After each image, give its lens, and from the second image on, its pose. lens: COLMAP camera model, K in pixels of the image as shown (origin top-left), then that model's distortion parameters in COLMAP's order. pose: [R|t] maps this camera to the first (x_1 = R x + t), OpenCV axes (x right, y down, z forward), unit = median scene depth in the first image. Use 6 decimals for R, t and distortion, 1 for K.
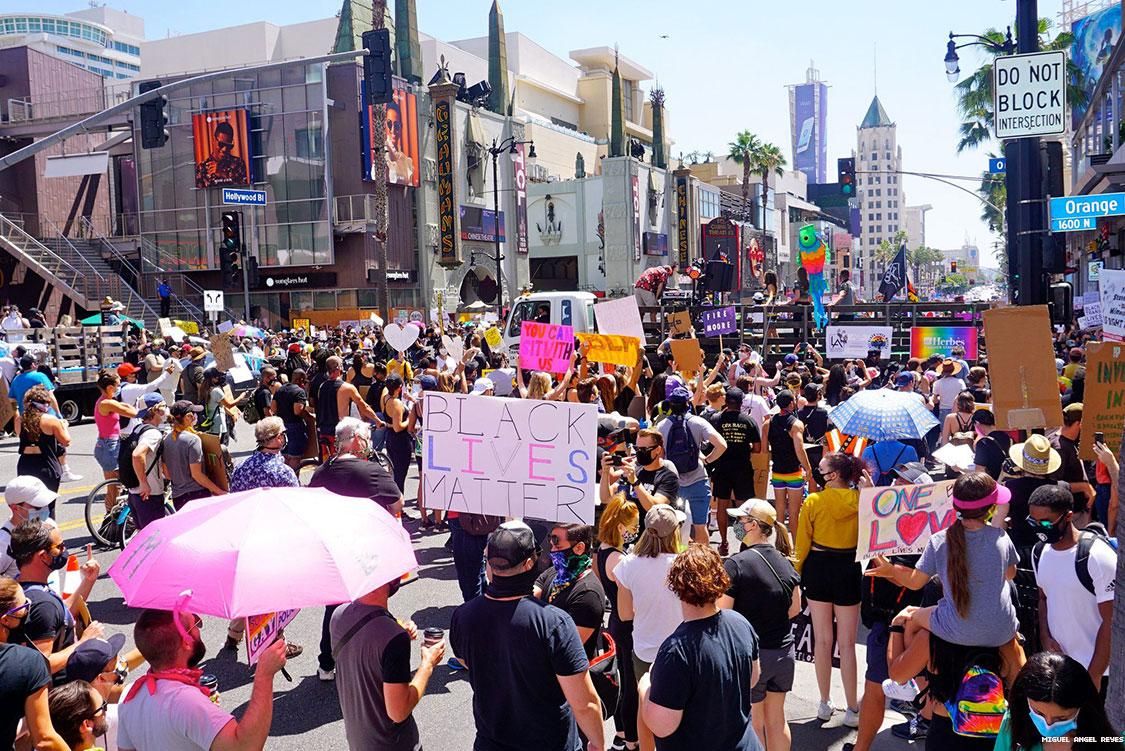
lens RADIAL K [[1037.8, 0, 562.5], [0, 1037.8, 375.5], [0, 0, 1]] dist [0.006300, 0.002675]
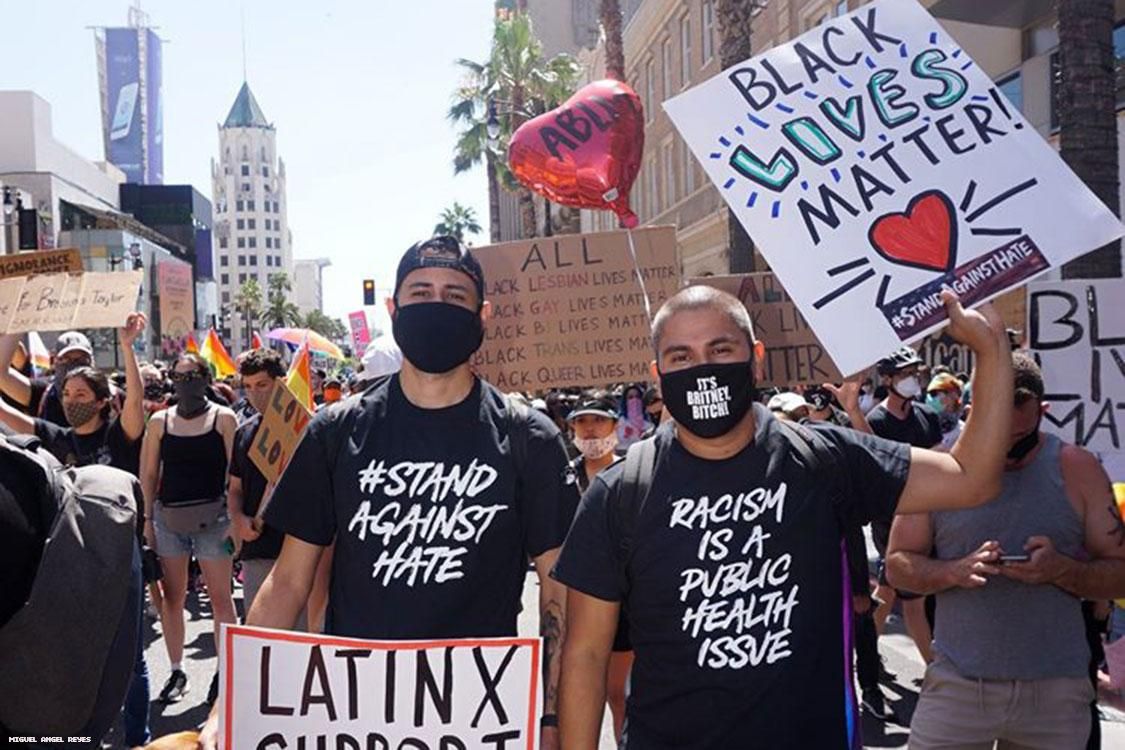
lens RADIAL K [[1240.9, 0, 562.5], [0, 1240.9, 375.0], [0, 0, 1]] dist [0.009021, -0.003900]
pose [[0.866723, 0.006688, 0.498745, 0.095246], [0.035022, 0.996626, -0.074226, -0.016227], [-0.497559, 0.081800, 0.863565, 0.262088]]
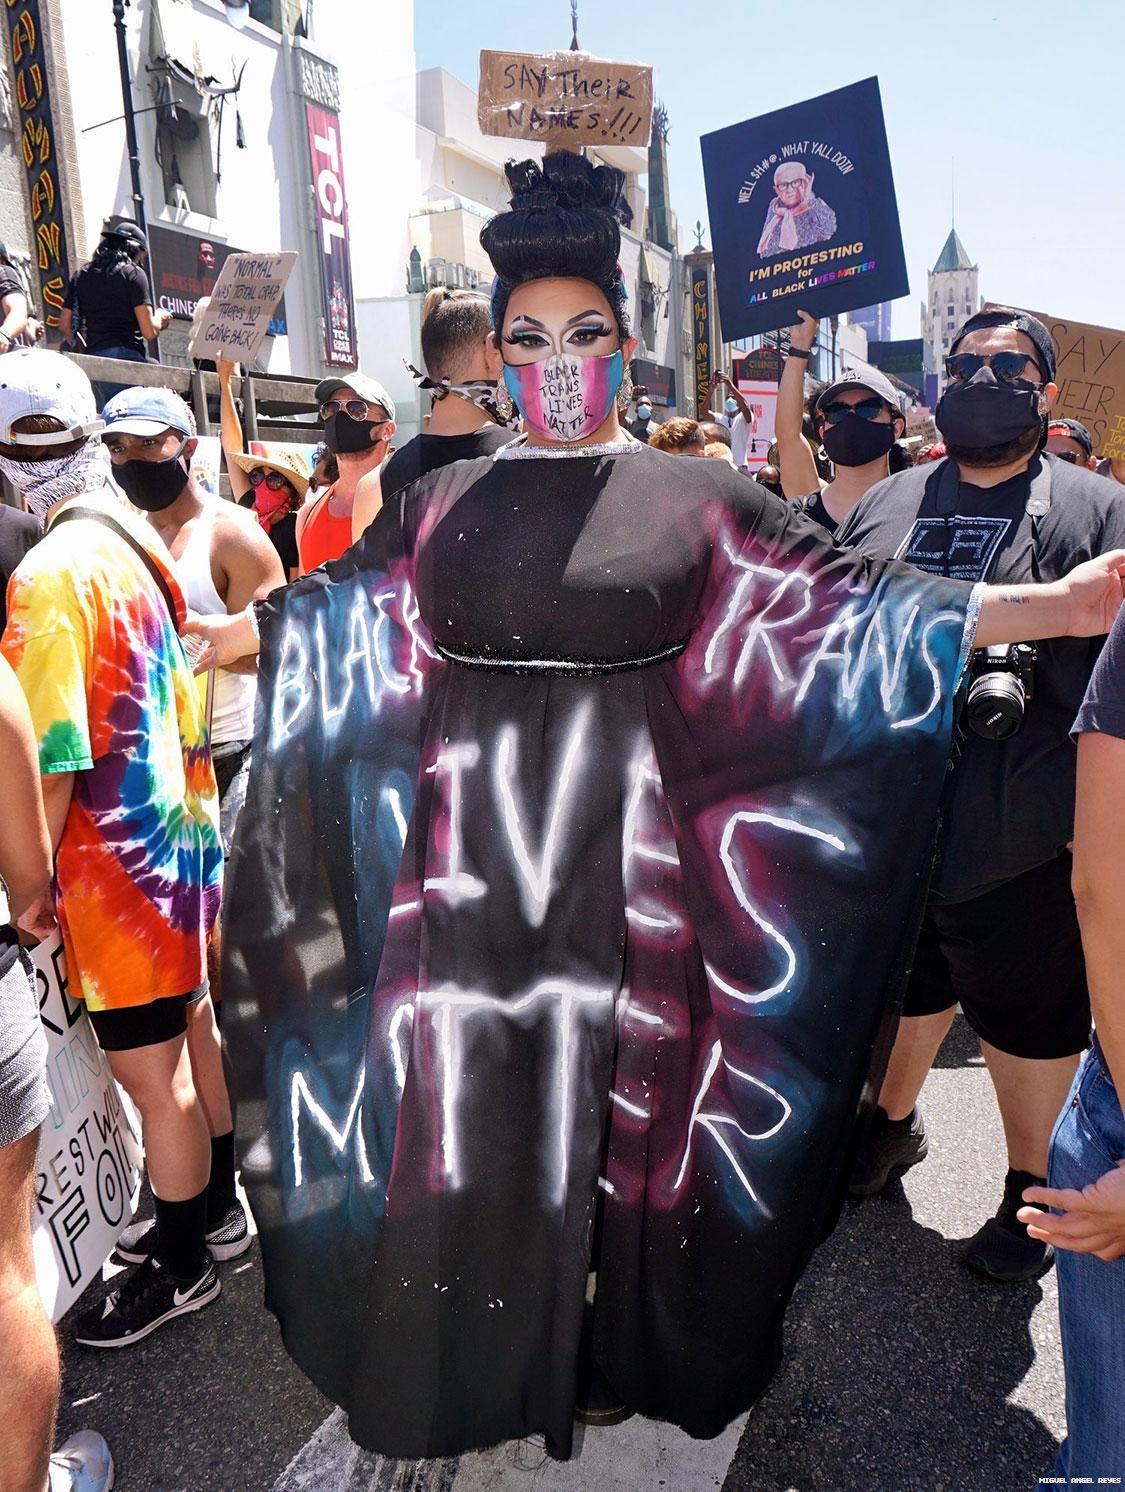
lens RADIAL K [[1183.9, 0, 562.5], [0, 1183.9, 746.0], [0, 0, 1]] dist [-0.026758, 0.000445]
pose [[0.999841, -0.016779, -0.006100, 0.012327], [0.017410, 0.991989, 0.125118, -0.003724], [0.003952, -0.125204, 0.992123, 0.102638]]
